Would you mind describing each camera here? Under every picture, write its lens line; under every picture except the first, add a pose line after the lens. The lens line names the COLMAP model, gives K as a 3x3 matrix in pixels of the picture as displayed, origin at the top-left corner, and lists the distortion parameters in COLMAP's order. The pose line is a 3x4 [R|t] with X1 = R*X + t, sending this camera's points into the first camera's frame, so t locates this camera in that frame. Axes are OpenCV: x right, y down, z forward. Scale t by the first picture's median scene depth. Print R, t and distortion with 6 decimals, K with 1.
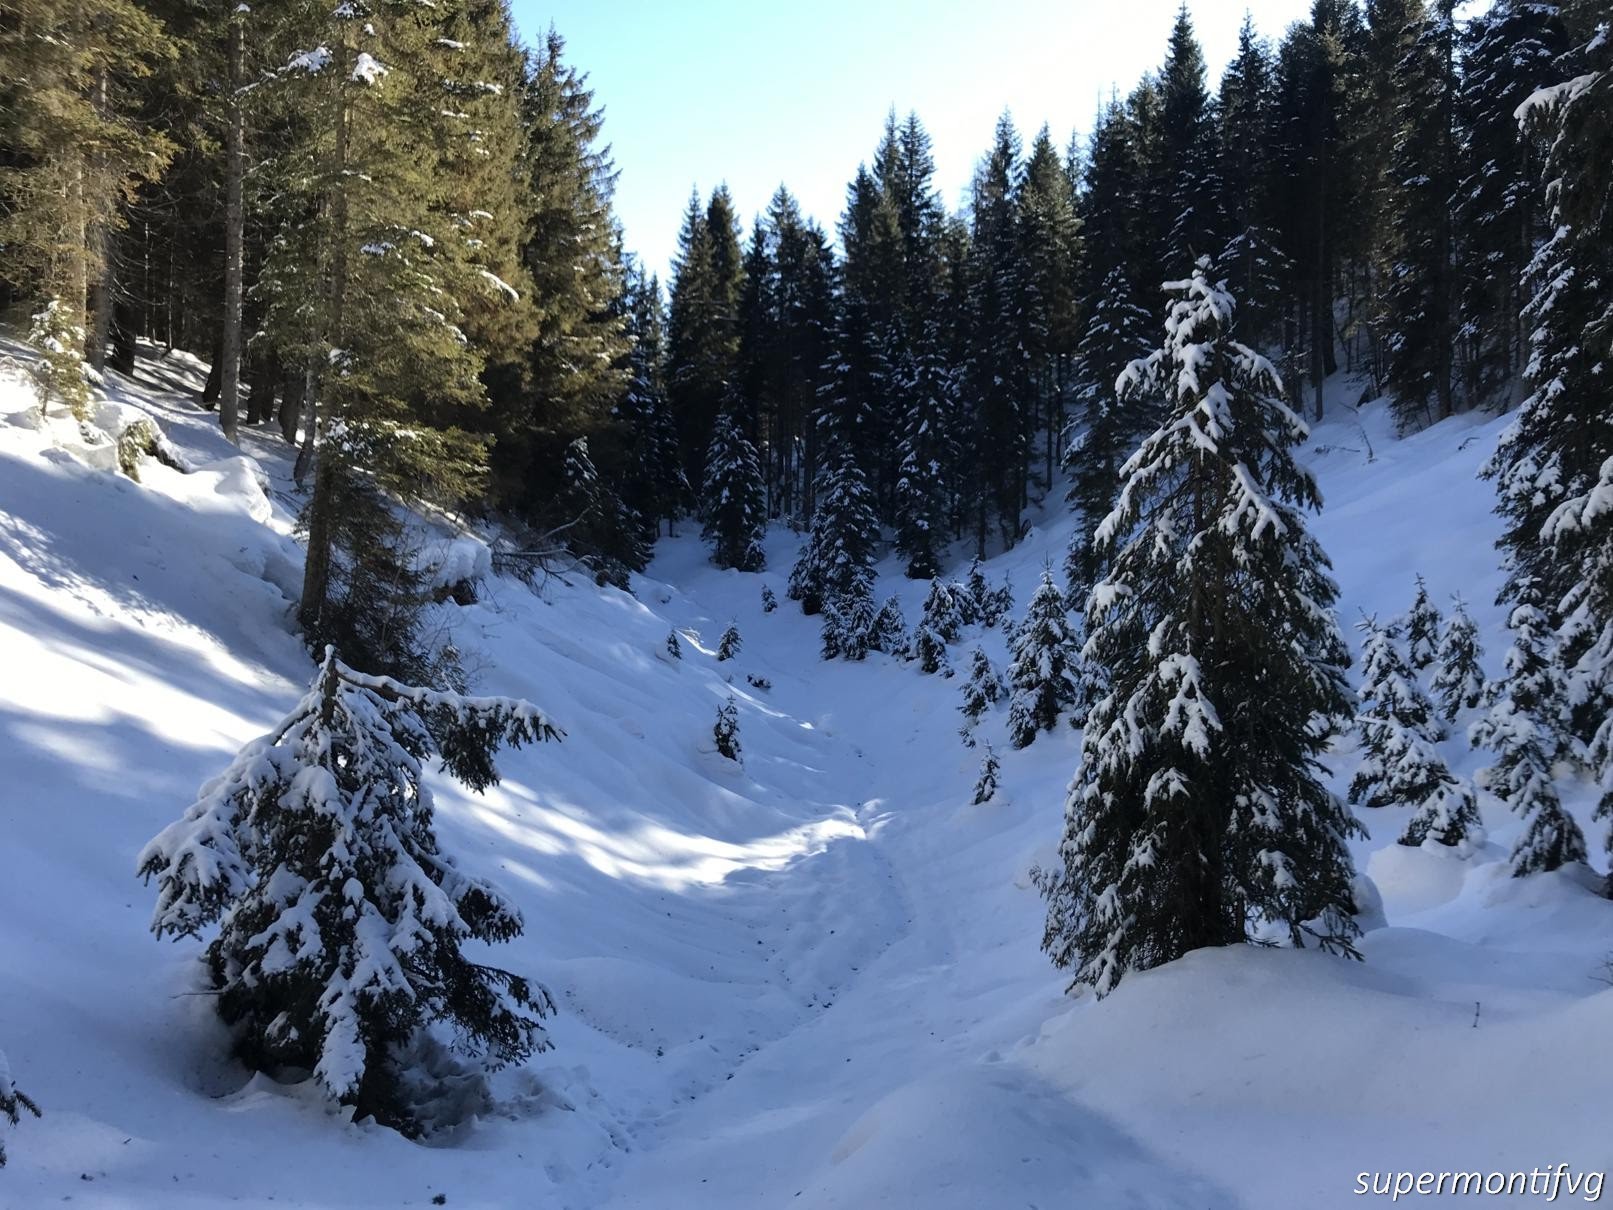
lens RADIAL K [[1303.4, 0, 804.8], [0, 1303.4, 606.8], [0, 0, 1]] dist [0.028089, 0.004237]
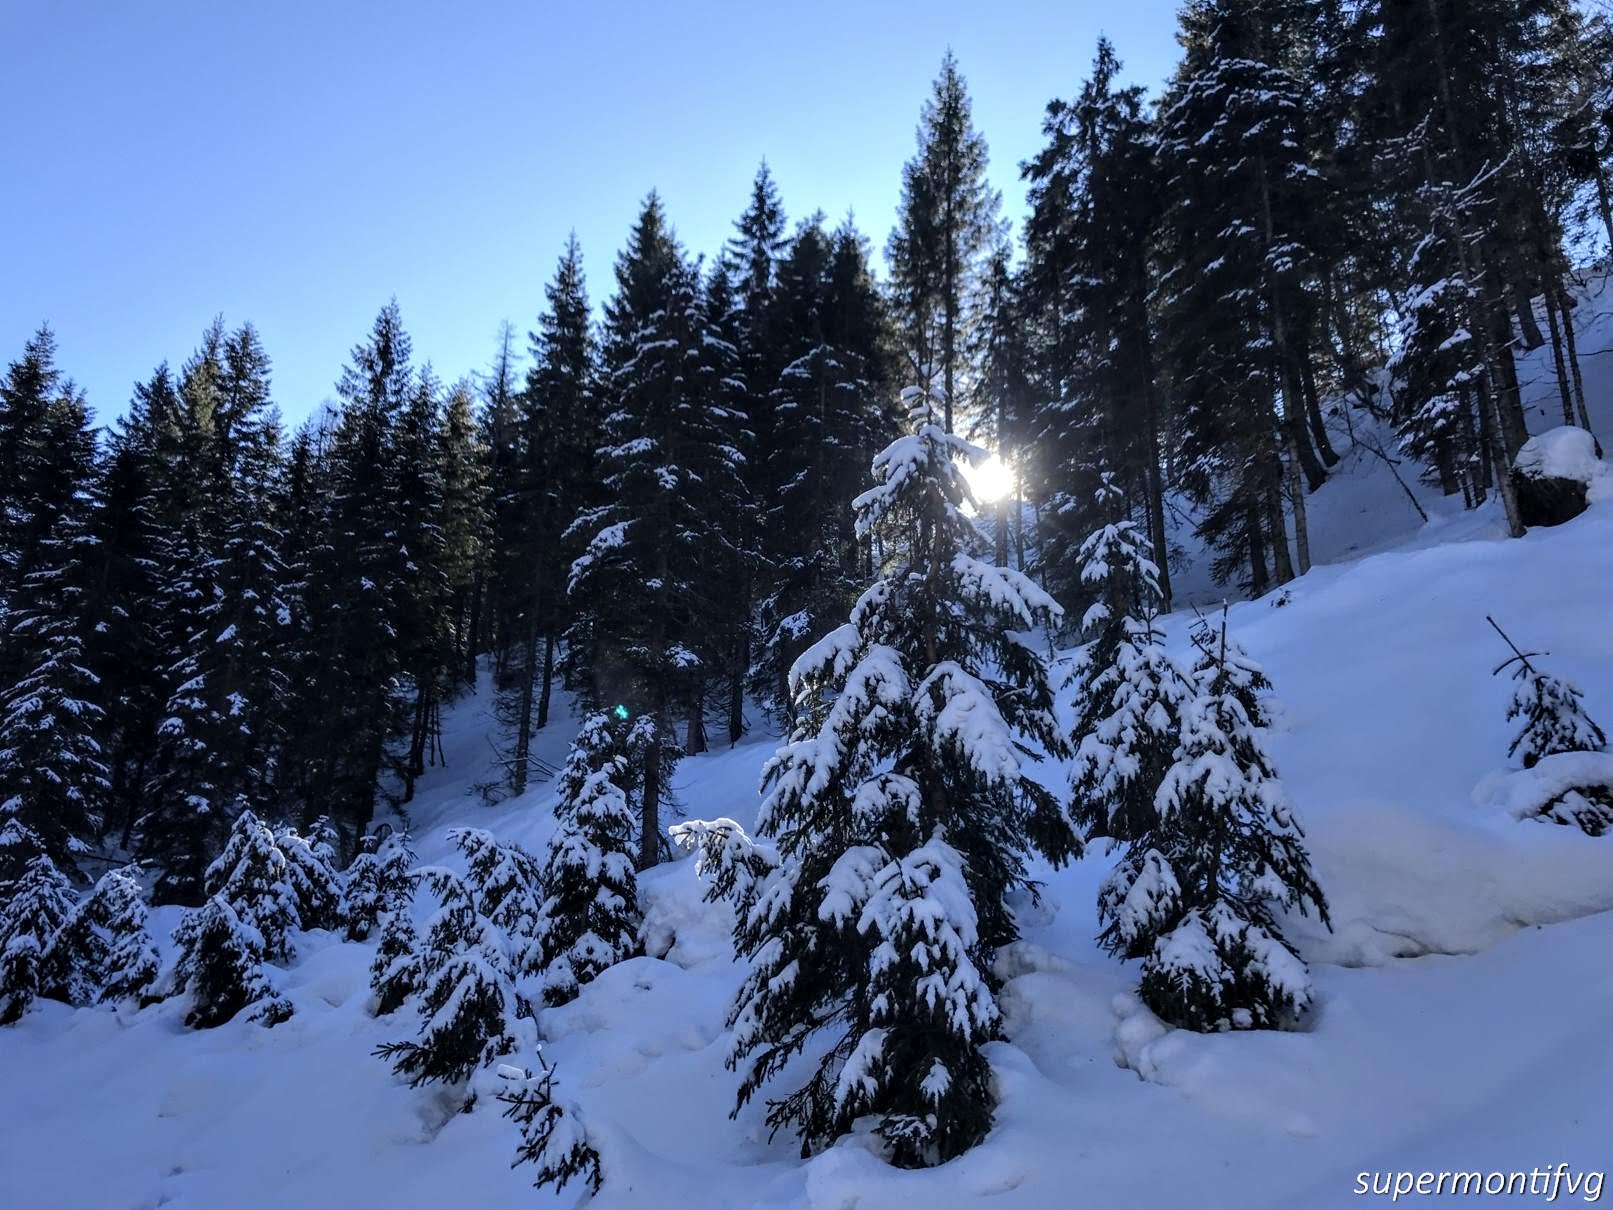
lens RADIAL K [[1303.4, 0, 803.0], [0, 1303.4, 597.2], [0, 0, 1]] dist [0.028089, 0.004237]
pose [[0.856593, 0.177543, 0.484486, 0.027229], [0.000009, 0.938935, -0.344094, 0.048656], [-0.515992, 0.294753, 0.804284, 0.424289]]
